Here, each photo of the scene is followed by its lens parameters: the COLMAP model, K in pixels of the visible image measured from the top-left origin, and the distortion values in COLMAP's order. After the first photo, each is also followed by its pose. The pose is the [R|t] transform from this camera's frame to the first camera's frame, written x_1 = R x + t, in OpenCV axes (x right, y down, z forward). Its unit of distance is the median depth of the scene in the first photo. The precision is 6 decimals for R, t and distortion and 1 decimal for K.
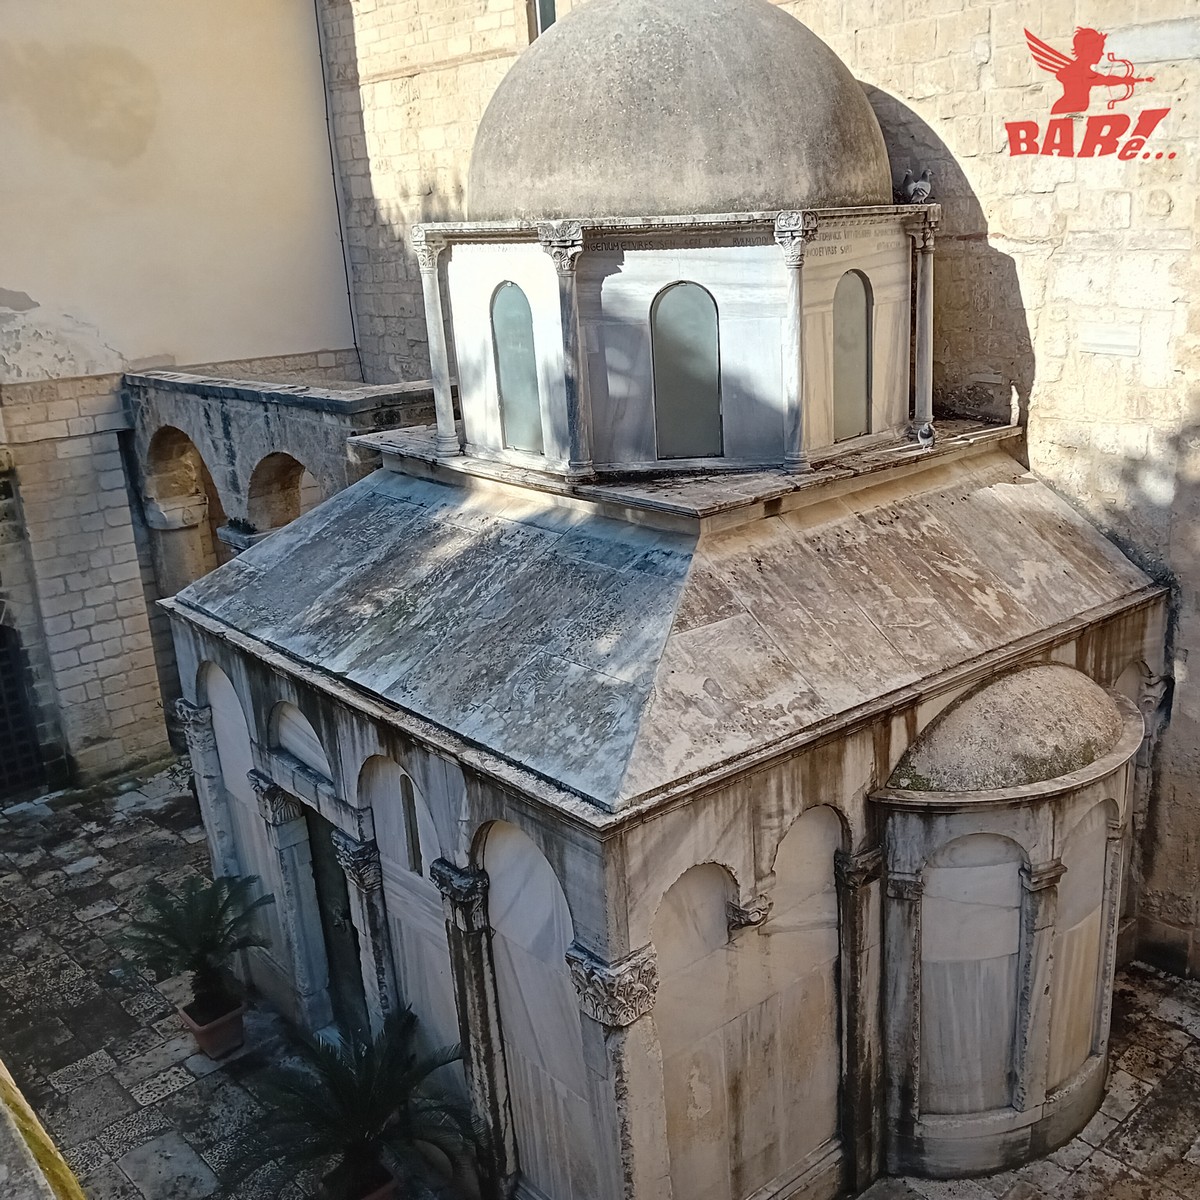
lens RADIAL K [[1279.3, 0, 720.0], [0, 1279.3, 597.2], [0, 0, 1]] dist [0.093032, -0.230444]
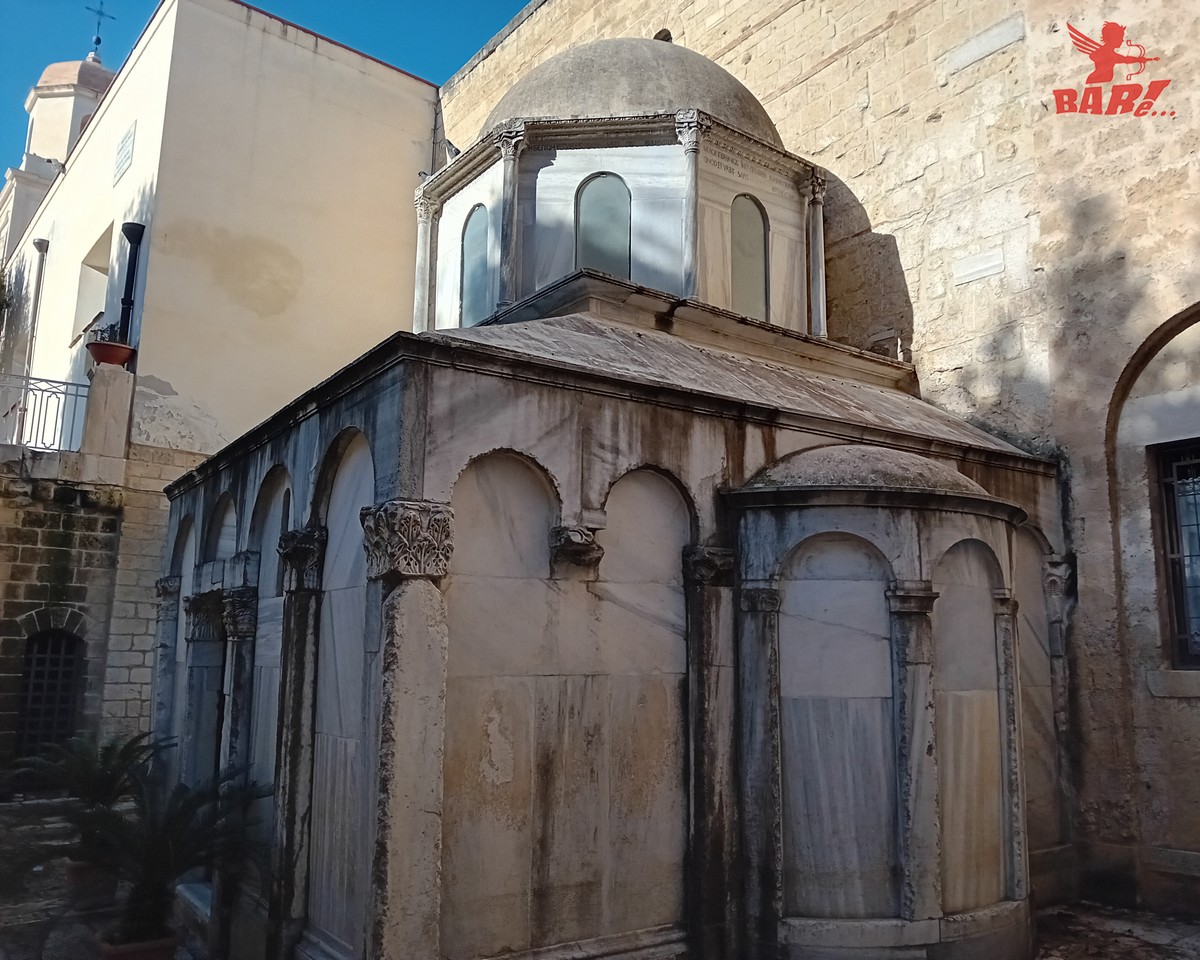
lens RADIAL K [[1005.4, 0, 642.3], [0, 1005.4, 480.9], [0, 0, 1]] dist [0.080191, -0.172862]
pose [[0.989353, 0.016468, -0.144601, 0.154538], [-0.082433, 0.882236, -0.463535, 0.468036], [0.119939, 0.470519, 0.874200, 0.289018]]
